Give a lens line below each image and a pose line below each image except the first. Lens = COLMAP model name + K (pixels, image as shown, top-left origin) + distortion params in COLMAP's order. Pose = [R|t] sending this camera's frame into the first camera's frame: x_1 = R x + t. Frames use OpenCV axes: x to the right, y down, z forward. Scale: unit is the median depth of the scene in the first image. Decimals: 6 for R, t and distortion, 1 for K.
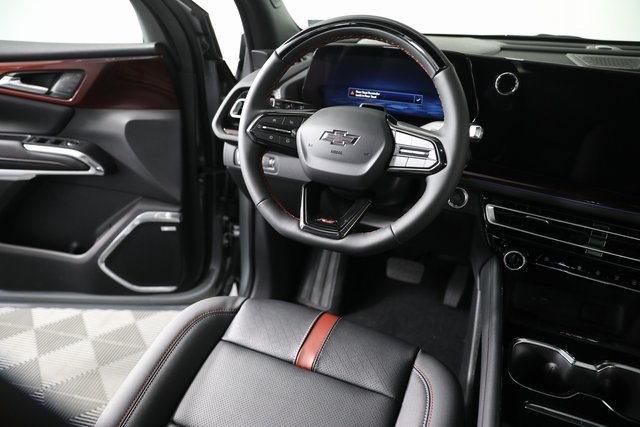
lens RADIAL K [[435.4, 0, 319.9], [0, 435.4, 213.4], [0, 0, 1]] dist [-0.096503, 0.060849]
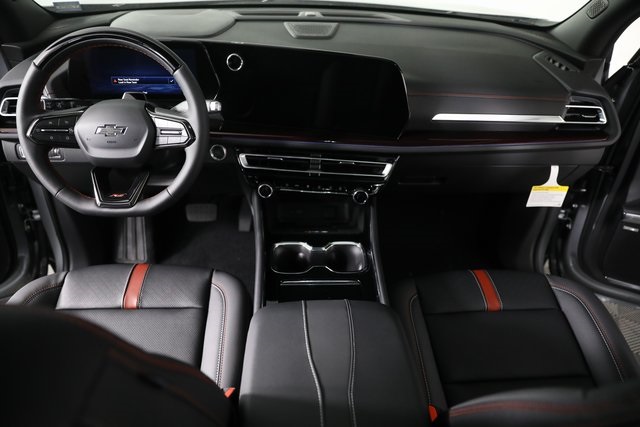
lens RADIAL K [[435.4, 0, 318.1], [0, 435.4, 212.5], [0, 0, 1]] dist [-0.096503, 0.060849]
pose [[0.890427, -0.246856, 0.382363, 0.039772], [0.186197, 0.964186, 0.188879, -0.052691], [-0.415296, -0.096988, 0.904501, -0.329842]]
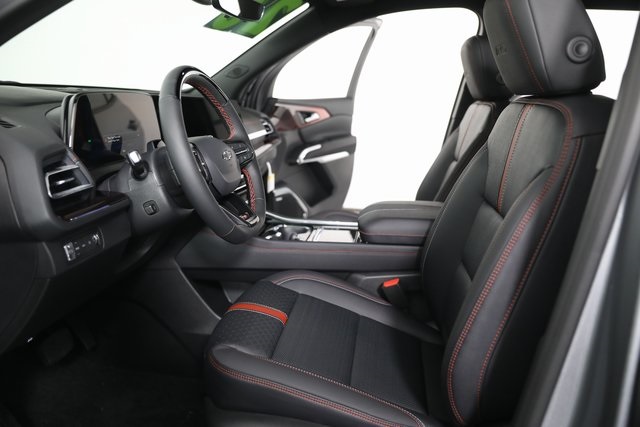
lens RADIAL K [[505.6, 0, 322.2], [0, 505.6, 209.9], [0, 0, 1]] dist [-0.034211, -0.000845]
pose [[-0.279380, -0.249505, 0.927197, -1.232127], [0.382540, 0.856779, 0.345821, -0.372130], [-0.880687, 0.451305, -0.143922, 0.853832]]
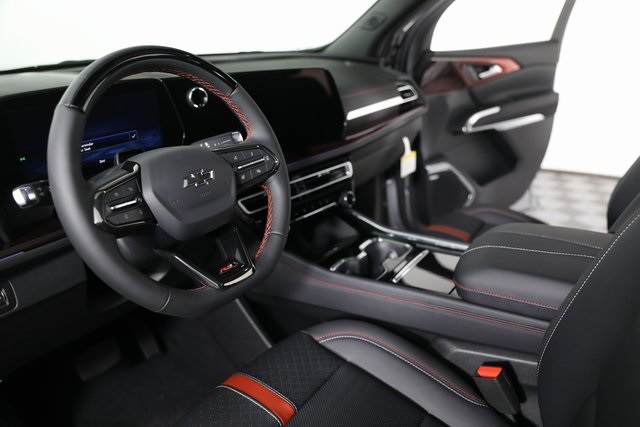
lens RADIAL K [[505.6, 0, 319.0], [0, 505.6, 210.4], [0, 0, 1]] dist [-0.034211, -0.000845]
pose [[0.163227, -0.362624, 0.917530, -0.728730], [0.462428, 0.849638, 0.253526, -0.221252], [-0.871503, 0.382910, 0.306371, 0.407657]]
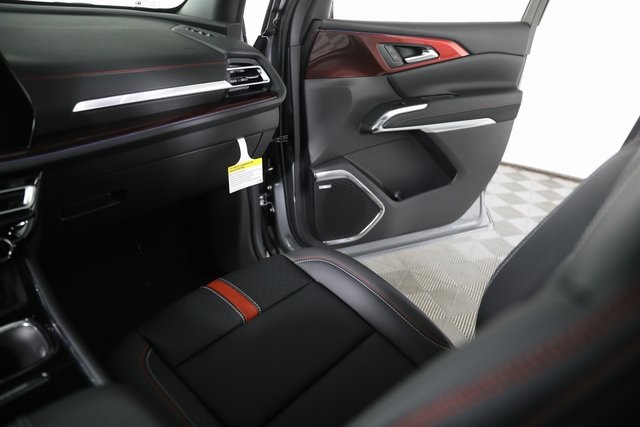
lens RADIAL K [[435.4, 0, 317.7], [0, 435.4, 213.1], [0, 0, 1]] dist [-0.096503, 0.060849]
pose [[0.303504, -0.425886, 0.852353, 0.208708], [0.395994, 0.870015, 0.293706, 0.113957], [-0.866645, 0.248386, 0.432701, -0.061788]]
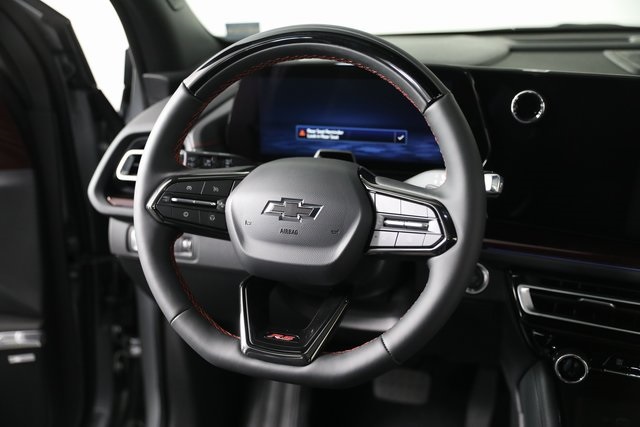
lens RADIAL K [[649.3, 0, 320.4], [0, 649.3, 213.5], [0, 0, 1]] dist [0.010350, 0.000000]
pose [[0.991489, -0.077959, 0.104266, -0.012620], [0.089182, 0.990175, -0.107703, -0.047288], [-0.094845, 0.116085, 0.988700, 0.016502]]
